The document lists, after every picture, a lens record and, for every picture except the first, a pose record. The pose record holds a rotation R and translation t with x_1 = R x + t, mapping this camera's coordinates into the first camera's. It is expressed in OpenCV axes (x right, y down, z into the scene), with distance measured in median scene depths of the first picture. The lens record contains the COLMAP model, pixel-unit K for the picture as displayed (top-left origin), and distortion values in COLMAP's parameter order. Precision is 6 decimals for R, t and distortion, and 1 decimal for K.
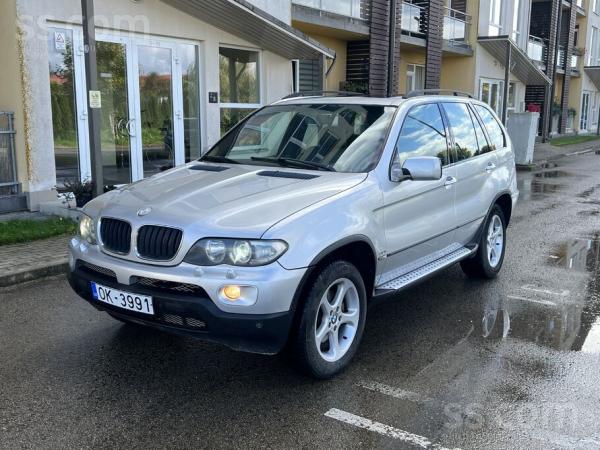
lens RADIAL K [[632.0, 0, 296.3], [0, 632.0, 224.5], [0, 0, 1]] dist [0.078002, -0.124009]
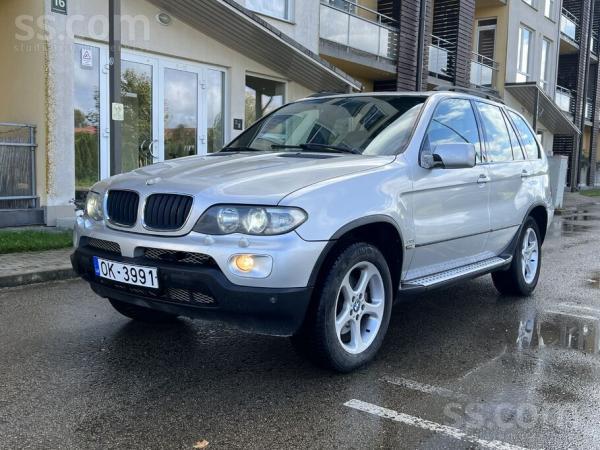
lens RADIAL K [[632.7, 0, 300.0], [0, 632.7, 225.0], [0, 0, 1]] dist [0.075029, -0.117499]
pose [[0.999187, 0.025015, -0.031606, 0.004137], [-0.027553, 0.996201, -0.082613, 0.096119], [0.029419, 0.083416, 0.996080, 0.072695]]
